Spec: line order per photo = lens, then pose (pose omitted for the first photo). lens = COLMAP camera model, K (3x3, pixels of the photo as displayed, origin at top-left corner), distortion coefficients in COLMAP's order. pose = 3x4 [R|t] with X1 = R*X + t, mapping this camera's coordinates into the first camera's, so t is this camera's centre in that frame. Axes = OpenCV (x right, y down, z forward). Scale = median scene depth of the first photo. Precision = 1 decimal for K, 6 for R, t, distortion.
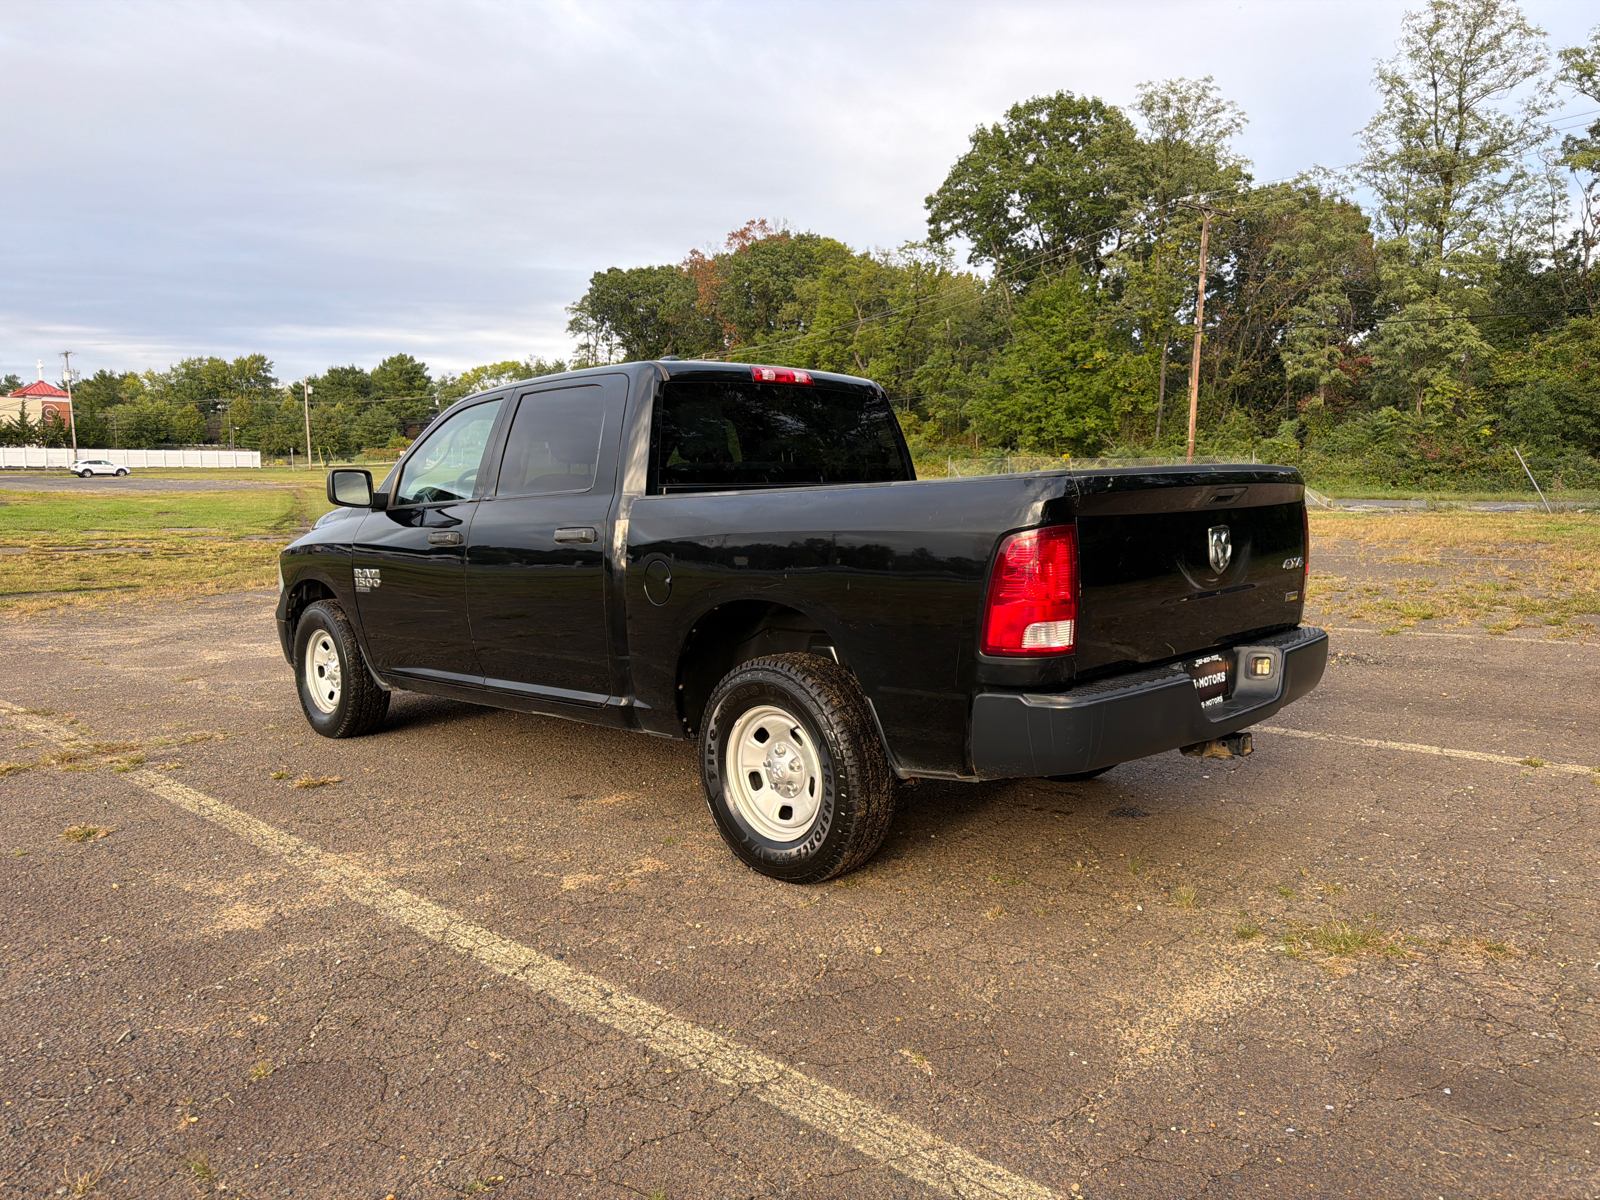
lens RADIAL K [[1116.1, 0, 785.0], [0, 1116.1, 648.4], [0, 0, 1]] dist [0.108652, -0.176006]
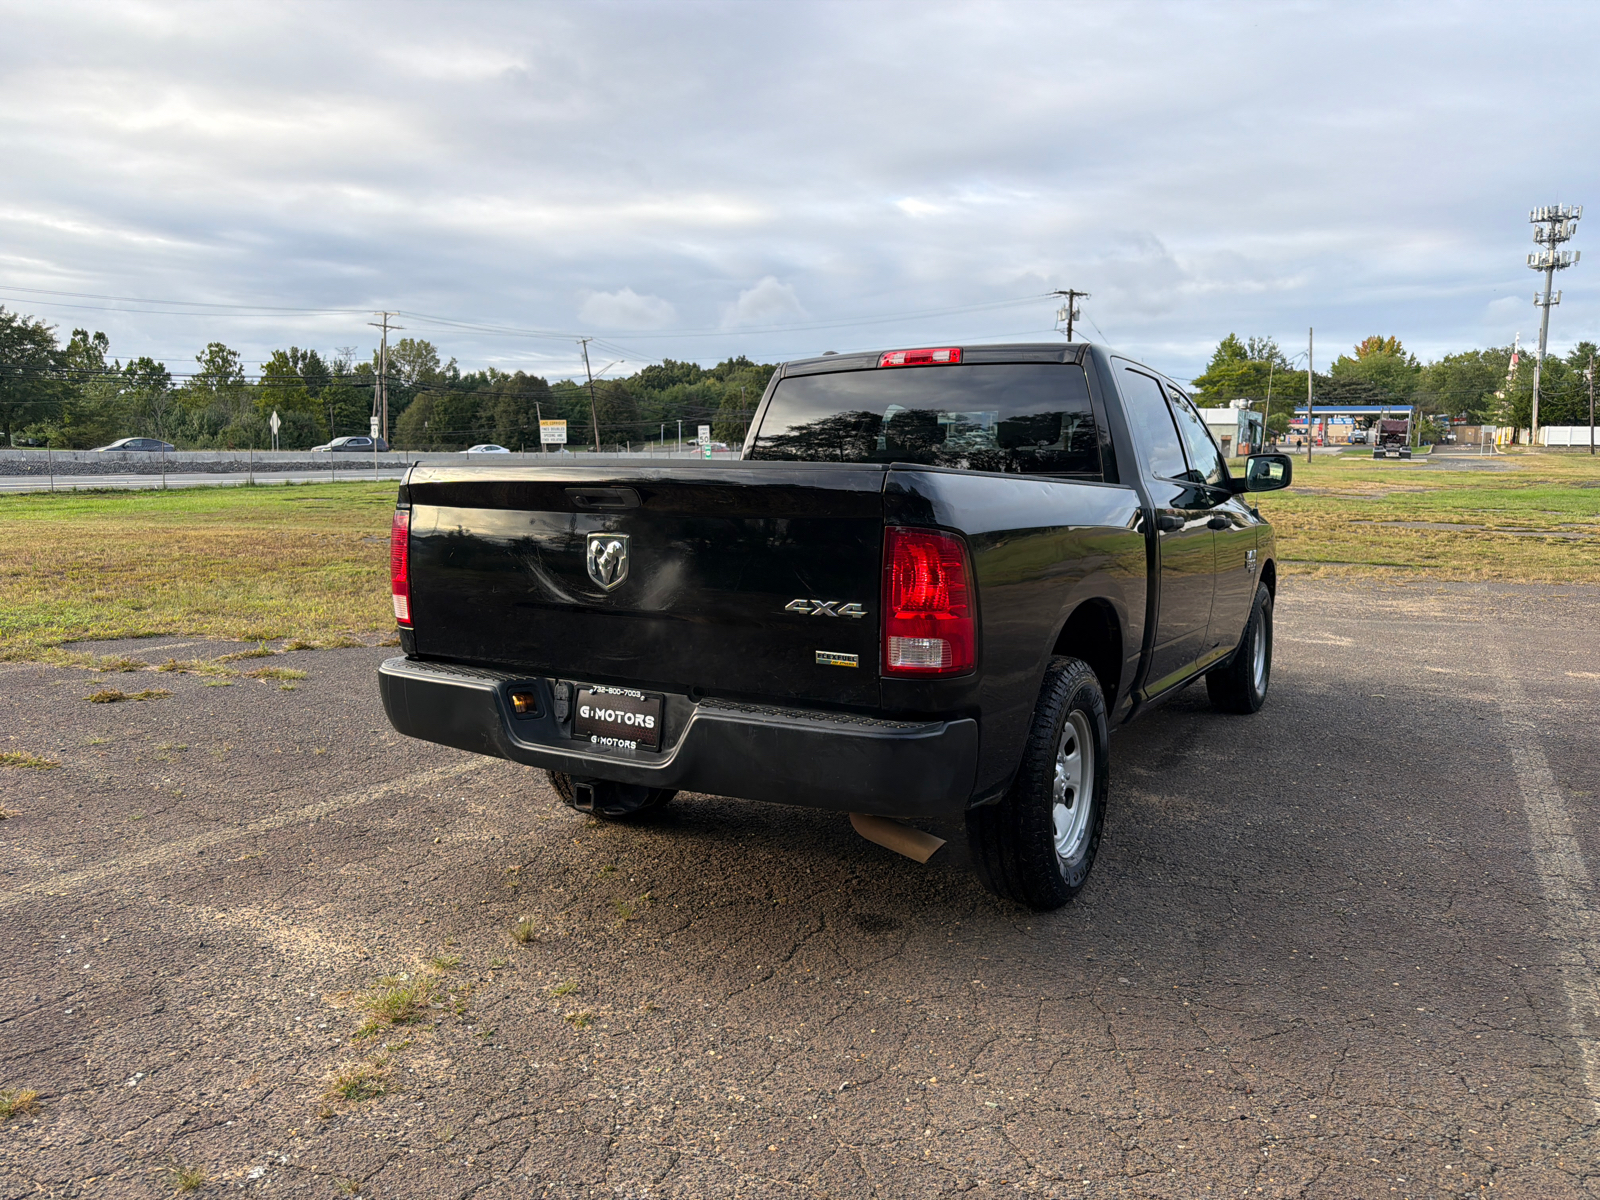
lens RADIAL K [[1133.0, 0, 802.8], [0, 1133.0, 636.5], [0, 0, 1]] dist [0.018742, -0.021330]
pose [[0.236360, 0.157306, -0.958848, 0.114105], [-0.149916, 0.980896, 0.123969, -0.014655], [0.960031, 0.114445, 0.255427, 0.087099]]
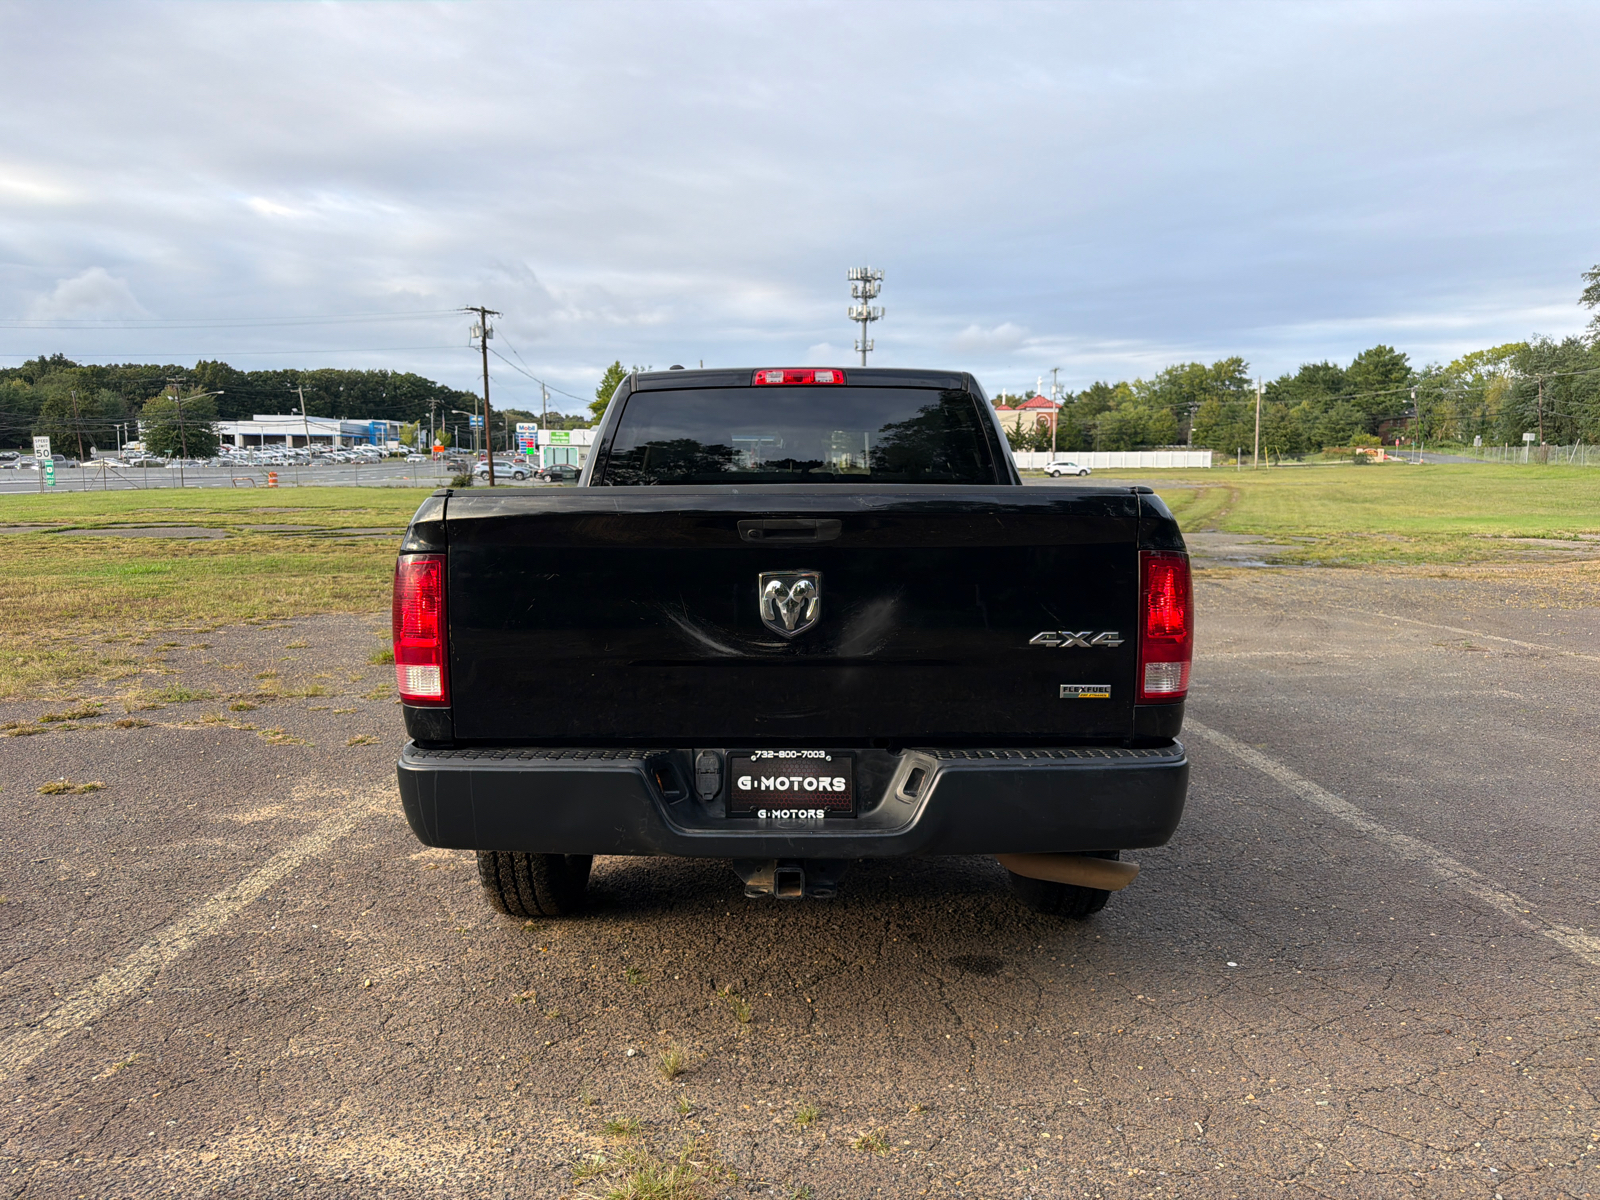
lens RADIAL K [[1142.5, 0, 800.9], [0, 1142.5, 628.2], [0, 0, 1]] dist [0.033378, -0.051214]
pose [[0.688503, 0.100306, -0.718263, 0.084594], [-0.113854, 0.993058, 0.029545, -0.008732], [0.716241, 0.061435, 0.695144, 0.047450]]
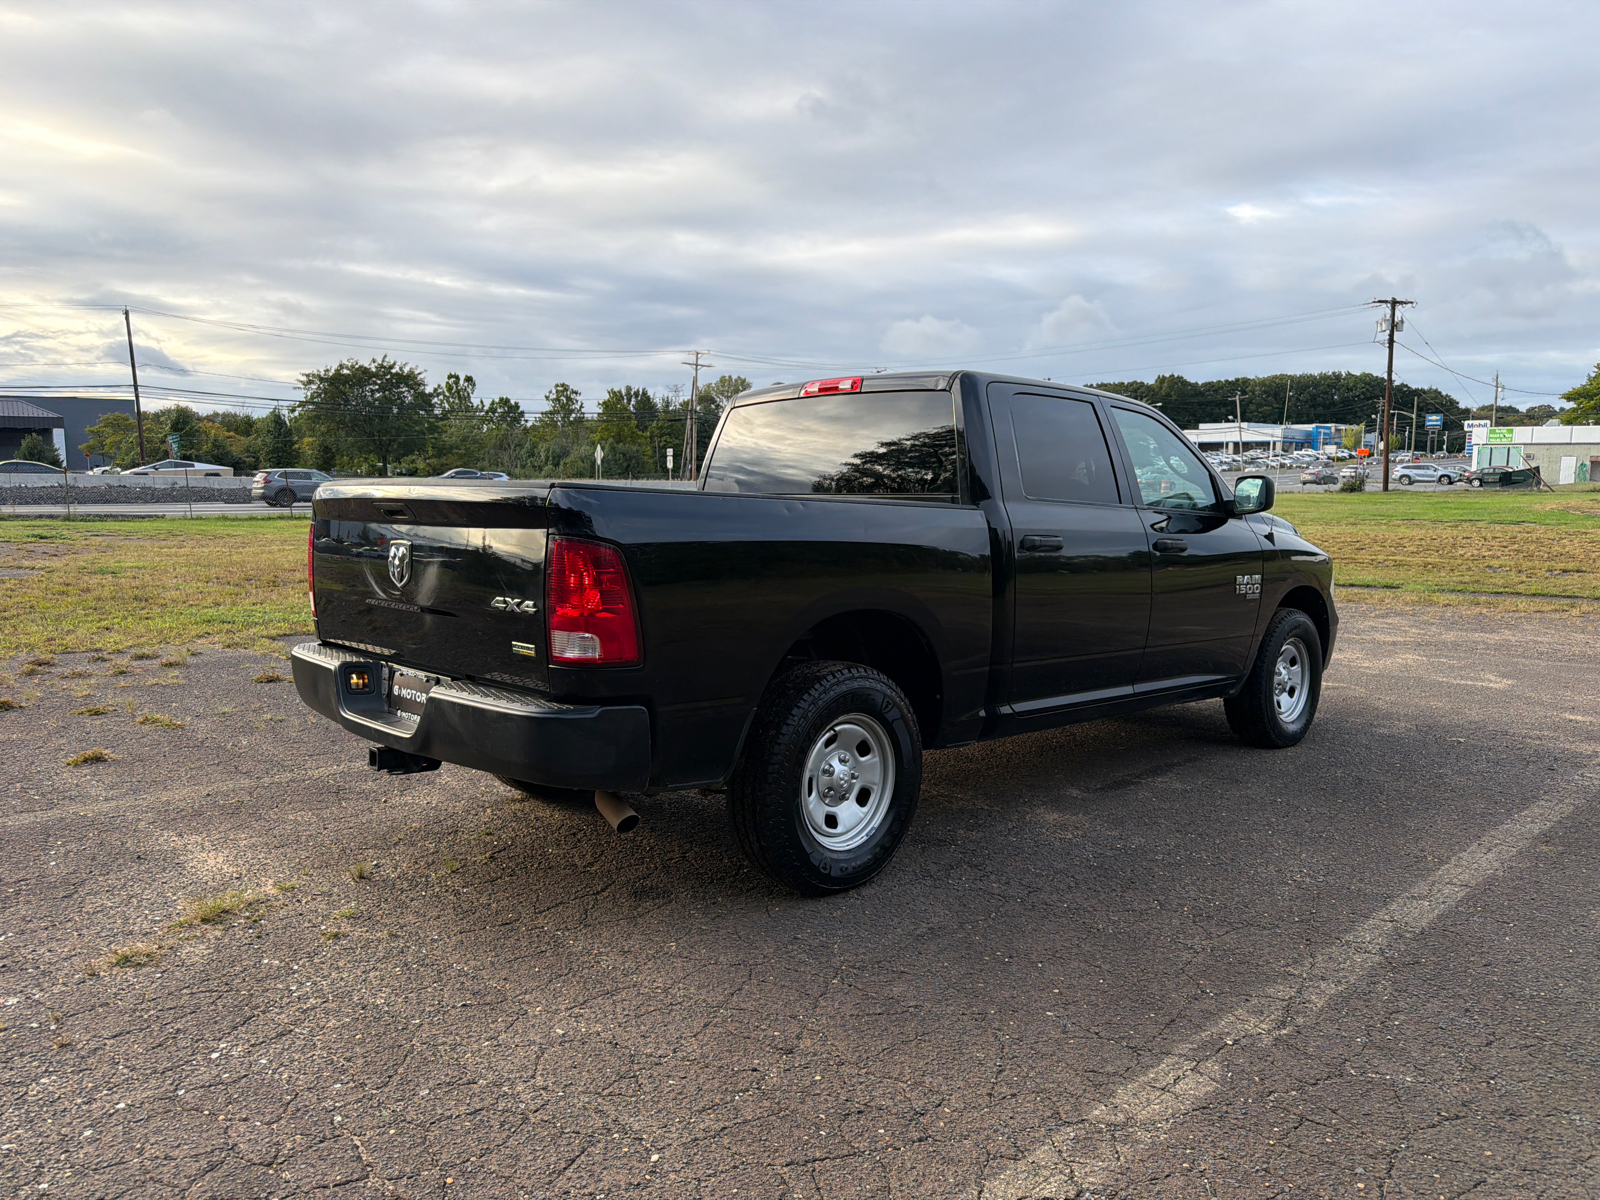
lens RADIAL K [[1116.1, 0, 785.0], [0, 1116.1, 648.4], [0, 0, 1]] dist [0.108652, -0.176006]
pose [[-0.035220, 0.149826, -0.988085, 0.128071], [-0.150252, 0.976666, 0.153450, -0.020446], [0.988020, 0.153866, -0.011887, 0.127142]]
